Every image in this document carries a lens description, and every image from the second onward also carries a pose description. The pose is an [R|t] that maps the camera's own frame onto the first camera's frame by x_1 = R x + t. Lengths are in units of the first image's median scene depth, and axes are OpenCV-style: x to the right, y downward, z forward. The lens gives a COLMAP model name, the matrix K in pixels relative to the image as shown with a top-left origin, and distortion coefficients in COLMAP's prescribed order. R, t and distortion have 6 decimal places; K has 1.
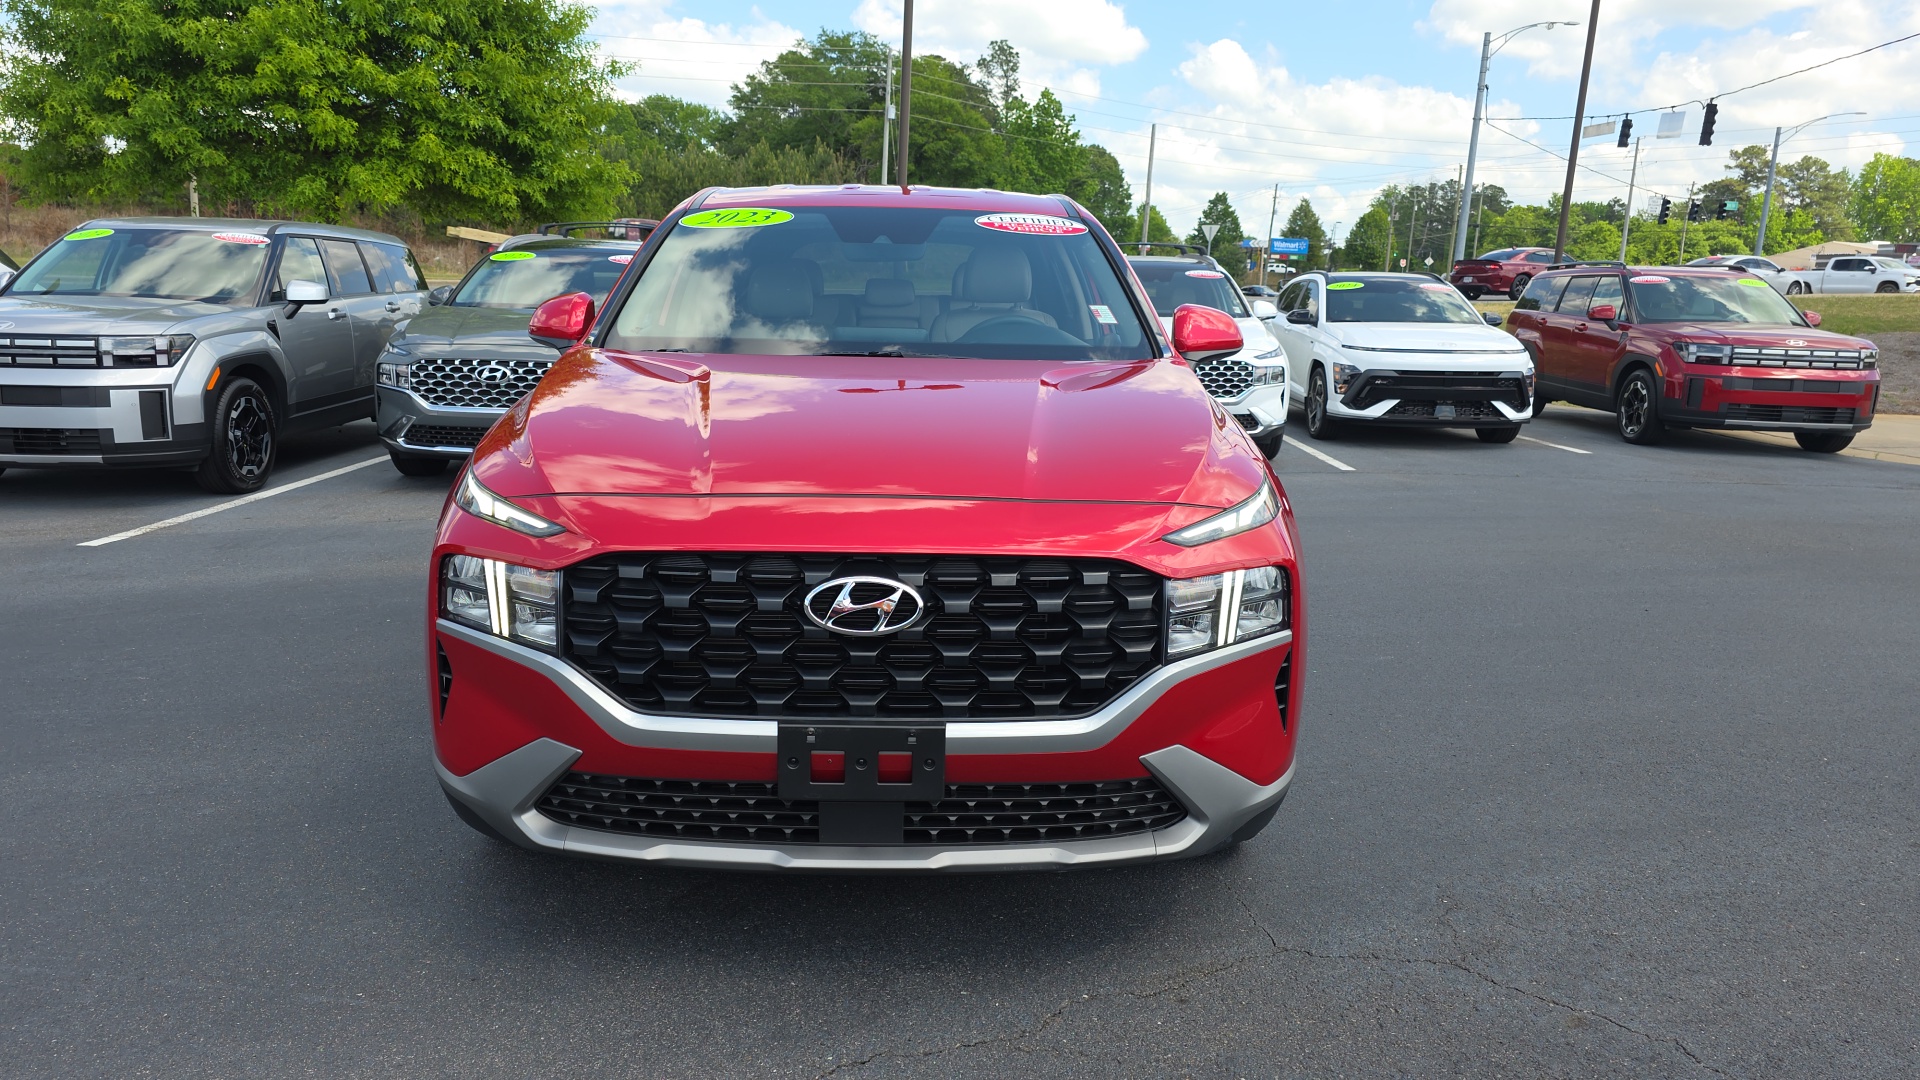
lens RADIAL K [[1310.8, 0, 954.1], [0, 1310.8, 536.9], [0, 0, 1]] dist [0.051292, -0.062411]
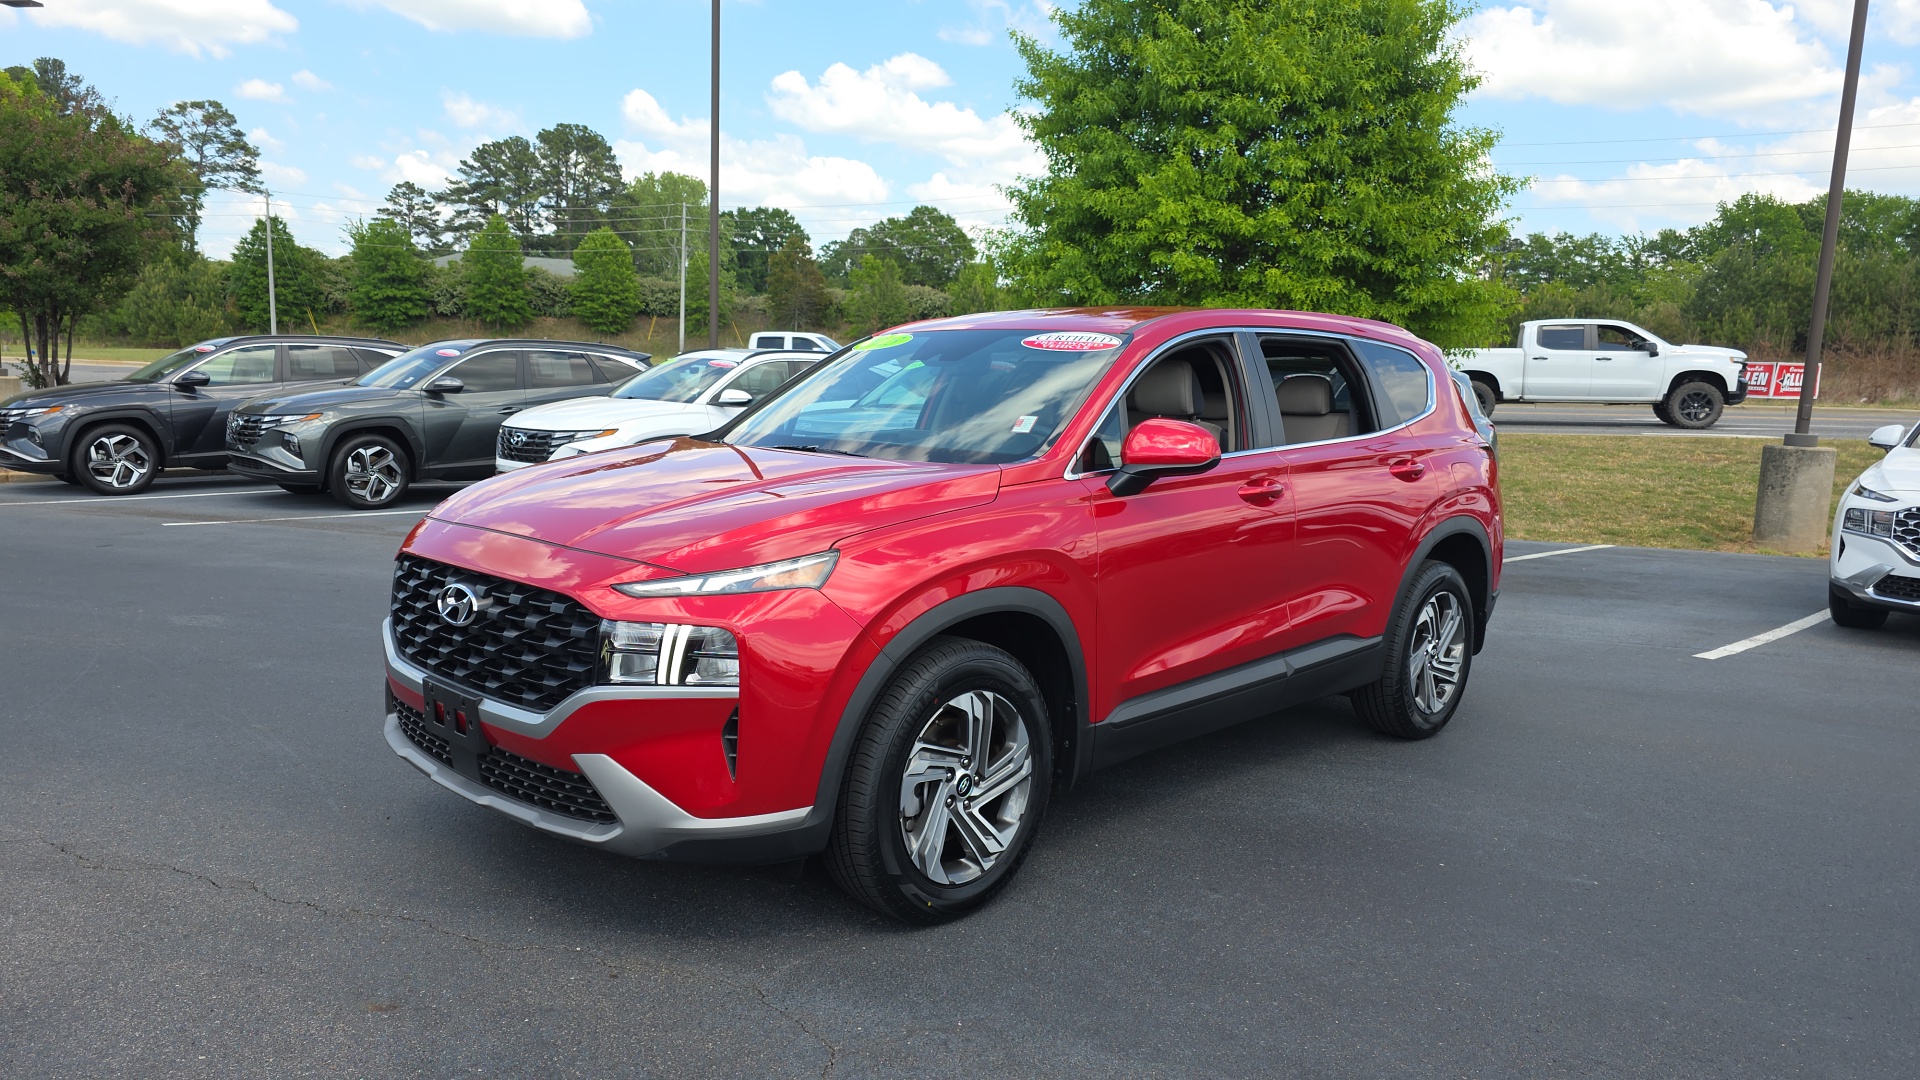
lens RADIAL K [[1310.8, 0, 884.4], [0, 1310.8, 522.2], [0, 0, 1]] dist [0.051292, -0.062411]
pose [[0.701031, 0.076161, -0.709052, 1.224574], [-0.147840, 0.988201, -0.040023, -0.047721], [0.697638, 0.132884, 0.704019, 0.283224]]
